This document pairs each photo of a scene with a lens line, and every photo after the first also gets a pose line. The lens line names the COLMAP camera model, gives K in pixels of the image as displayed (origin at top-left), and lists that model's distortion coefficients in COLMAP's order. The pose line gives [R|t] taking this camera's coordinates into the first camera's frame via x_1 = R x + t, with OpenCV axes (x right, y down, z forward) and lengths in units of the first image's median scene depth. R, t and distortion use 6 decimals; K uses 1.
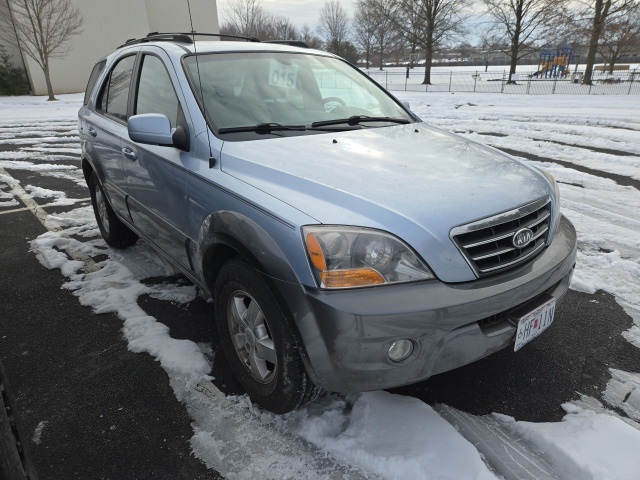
lens RADIAL K [[425.6, 0, 320.0], [0, 425.6, 240.0], [0, 0, 1]] dist [0.053991, -0.036279]
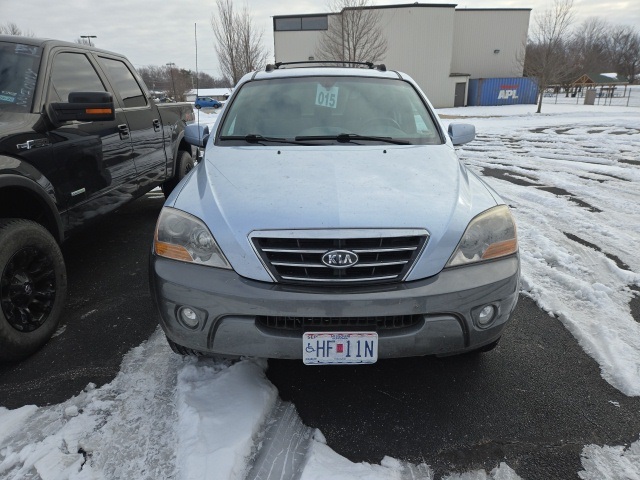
lens RADIAL K [[425.6, 0, 320.0], [0, 425.6, 240.0], [0, 0, 1]] dist [0.053991, -0.036279]
pose [[0.798437, 0.195801, -0.569351, 0.900529], [-0.217343, 0.975612, 0.030720, -0.062537], [0.561480, 0.099217, 0.821521, 0.137007]]
